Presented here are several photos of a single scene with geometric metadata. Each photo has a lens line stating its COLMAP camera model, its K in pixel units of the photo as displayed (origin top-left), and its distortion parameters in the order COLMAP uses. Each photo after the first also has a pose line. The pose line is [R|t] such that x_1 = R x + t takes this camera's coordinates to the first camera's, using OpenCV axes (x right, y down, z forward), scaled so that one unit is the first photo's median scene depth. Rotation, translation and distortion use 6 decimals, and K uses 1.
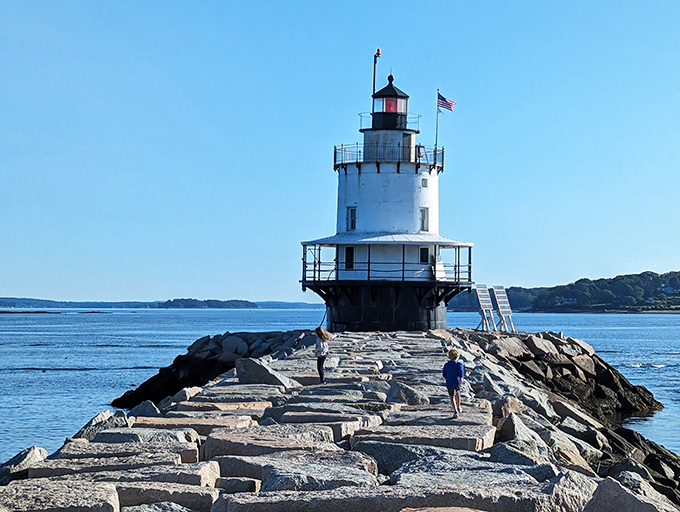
lens RADIAL K [[1807.1, 0, 340.0], [0, 1807.1, 256.0], [0, 0, 1]] dist [0.050042, -0.057418]
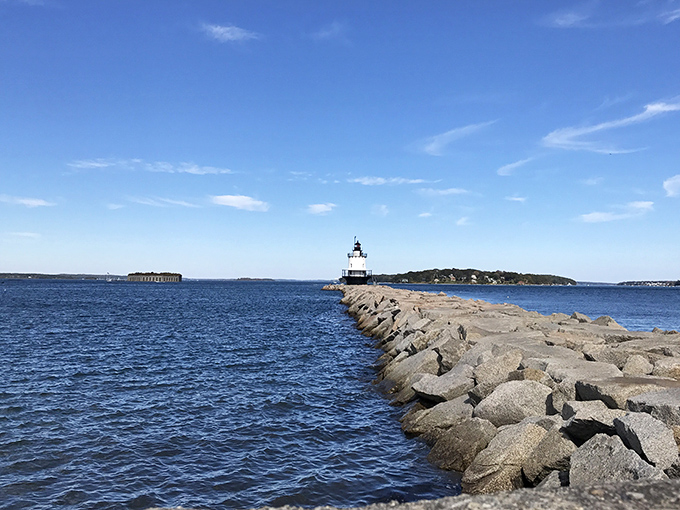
lens RADIAL K [[794.0, 0, 340.0], [0, 794.0, 255.0], [0, 0, 1]] dist [-0.002880, -0.000544]
pose [[0.999141, 0.007247, 0.040808, -0.130315], [-0.007001, 0.999956, -0.006189, -0.038058], [-0.040851, 0.005898, 0.999148, -1.513926]]
